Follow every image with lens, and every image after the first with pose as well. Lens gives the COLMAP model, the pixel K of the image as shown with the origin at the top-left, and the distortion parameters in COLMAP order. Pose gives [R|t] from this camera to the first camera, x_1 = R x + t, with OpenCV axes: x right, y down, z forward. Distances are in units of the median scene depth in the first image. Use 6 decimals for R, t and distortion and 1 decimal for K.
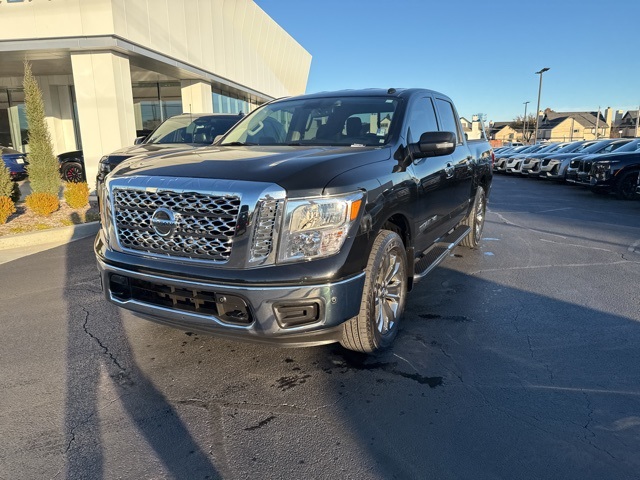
lens RADIAL K [[450.4, 0, 320.0], [0, 450.4, 240.0], [0, 0, 1]] dist [0.047898, -0.070548]
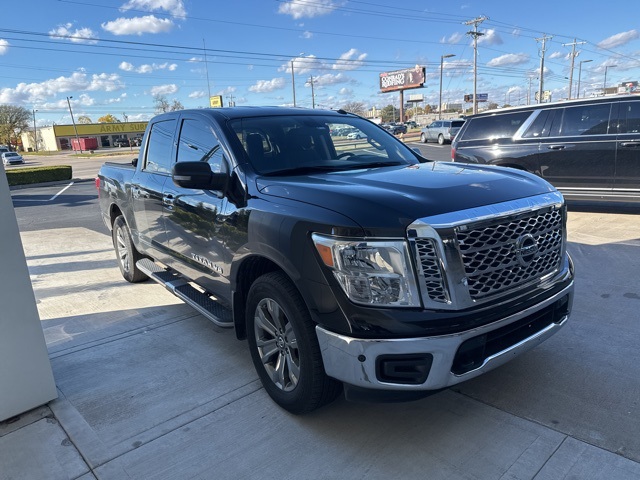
lens RADIAL K [[448.8, 0, 320.1], [0, 448.8, 237.1], [0, 0, 1]] dist [0.049198, -0.060170]
pose [[0.431133, -0.197914, 0.880315, -0.662345], [0.231202, 0.967305, 0.104240, -0.127609], [-0.872164, 0.158589, 0.462795, 0.463330]]
